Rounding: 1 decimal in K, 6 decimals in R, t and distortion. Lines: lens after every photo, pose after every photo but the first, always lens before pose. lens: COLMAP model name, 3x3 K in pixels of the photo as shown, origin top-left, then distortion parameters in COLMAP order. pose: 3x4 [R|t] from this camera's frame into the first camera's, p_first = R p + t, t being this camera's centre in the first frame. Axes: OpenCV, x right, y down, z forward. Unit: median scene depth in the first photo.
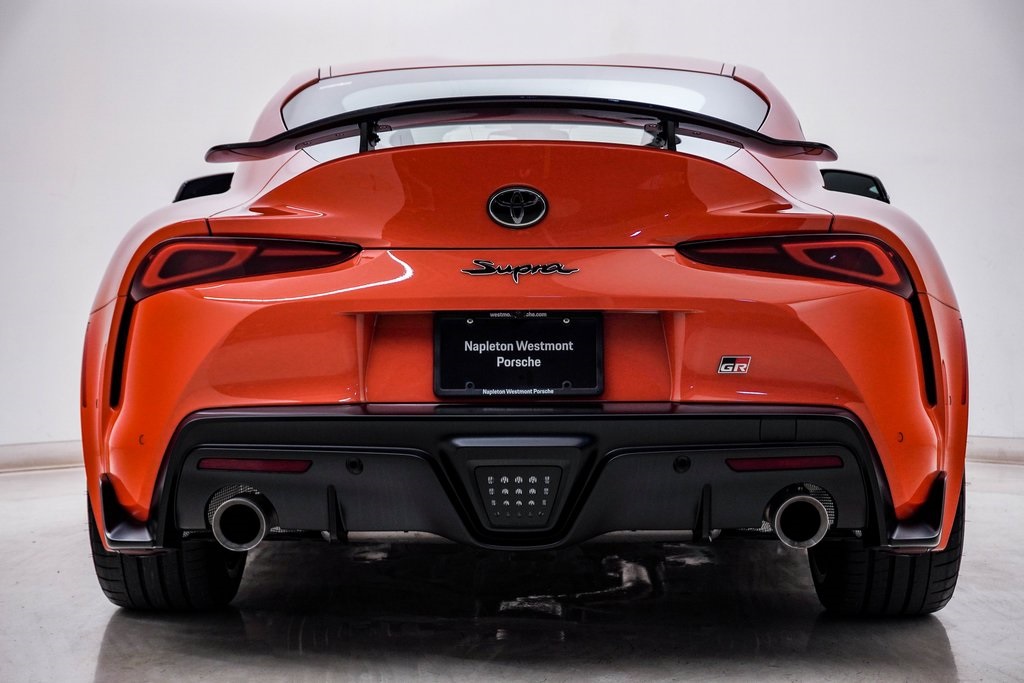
lens RADIAL K [[2191.4, 0, 509.3], [0, 2191.4, 350.6], [0, 0, 1]] dist [0.031356, 0.000000]
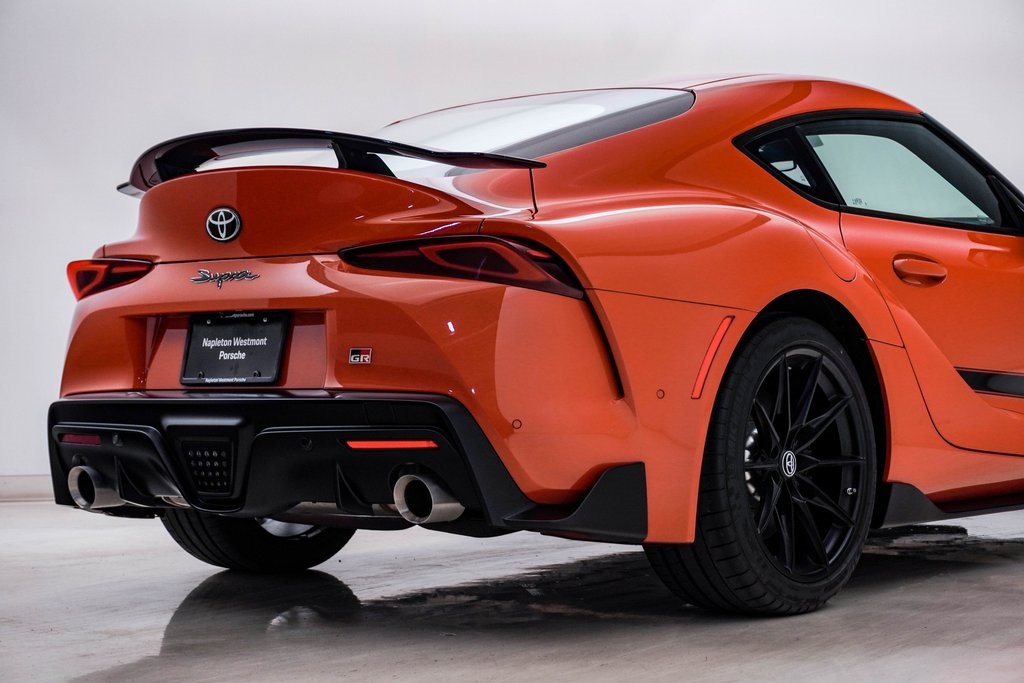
lens RADIAL K [[2191.4, 0, 514.0], [0, 2191.4, 338.4], [0, 0, 1]] dist [0.031356, 0.000000]
pose [[0.782850, -0.014366, -0.622045, 0.861788], [0.004753, 0.999842, -0.017109, 0.017036], [0.622192, 0.010437, 0.782795, 0.166065]]
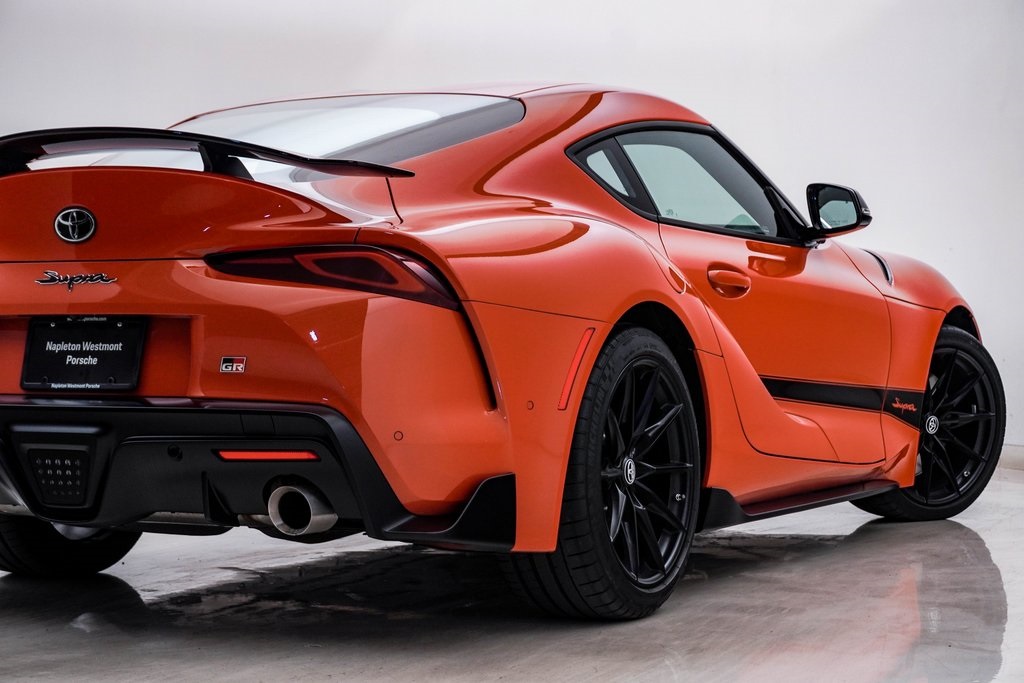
lens RADIAL K [[2191.4, 0, 510.1], [0, 2191.4, 343.8], [0, 0, 1]] dist [0.031356, 0.000000]
pose [[0.891985, 0.006132, -0.452023, 0.724461], [-0.007693, 0.999969, -0.001616, -0.003271], [0.451999, 0.004919, 0.892005, 0.075454]]
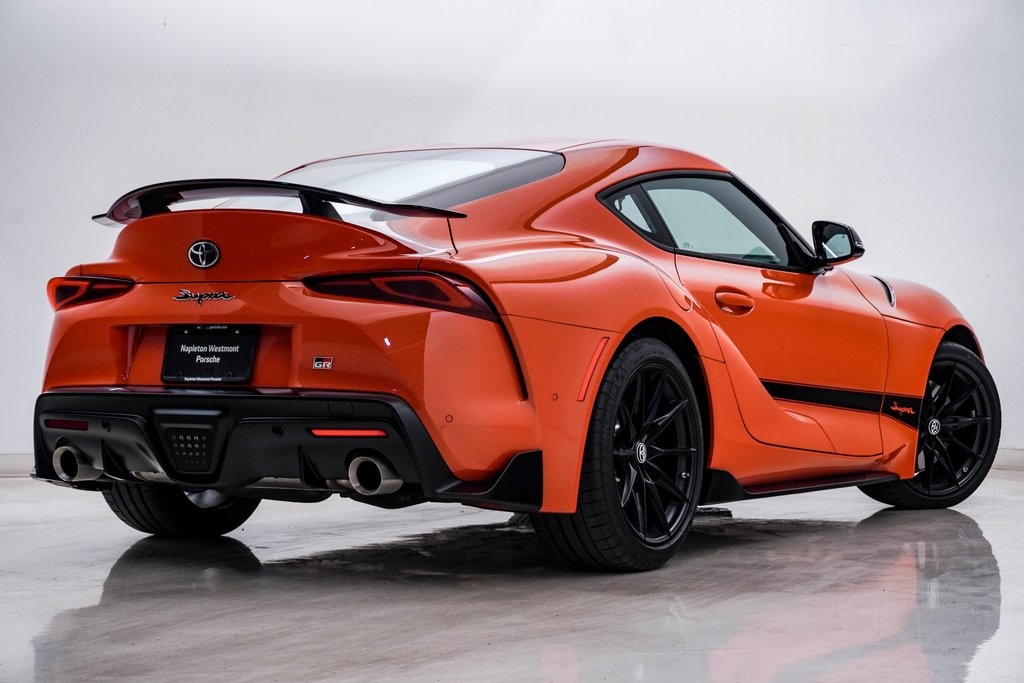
lens RADIAL K [[2191.4, 0, 515.6], [0, 2191.4, 341.1], [0, 0, 1]] dist [0.031356, 0.000000]
pose [[0.862630, 0.006870, -0.505789, 0.931503], [-0.015650, 0.999792, -0.013111, 0.009101], [0.505593, 0.019225, 0.862558, -0.171352]]
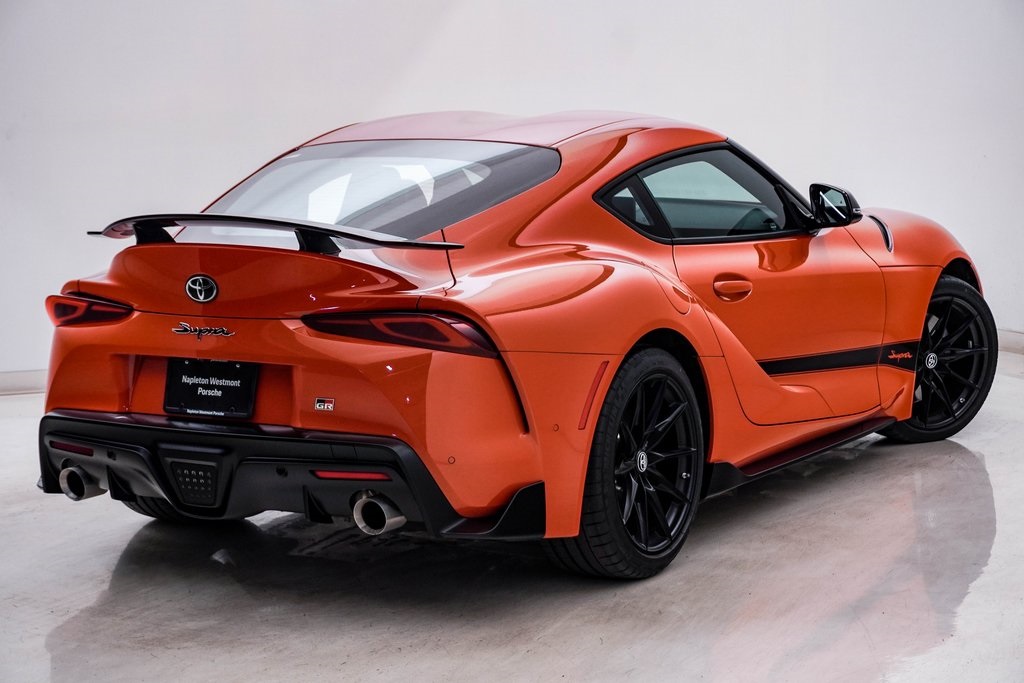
lens RADIAL K [[2191.4, 0, 510.4], [0, 2191.4, 342.4], [0, 0, 1]] dist [0.031356, 0.000000]
pose [[0.863439, 0.051540, -0.501814, 0.923876], [0.004996, 0.993845, 0.110670, -0.191663], [0.504429, -0.098064, 0.857867, -0.168313]]
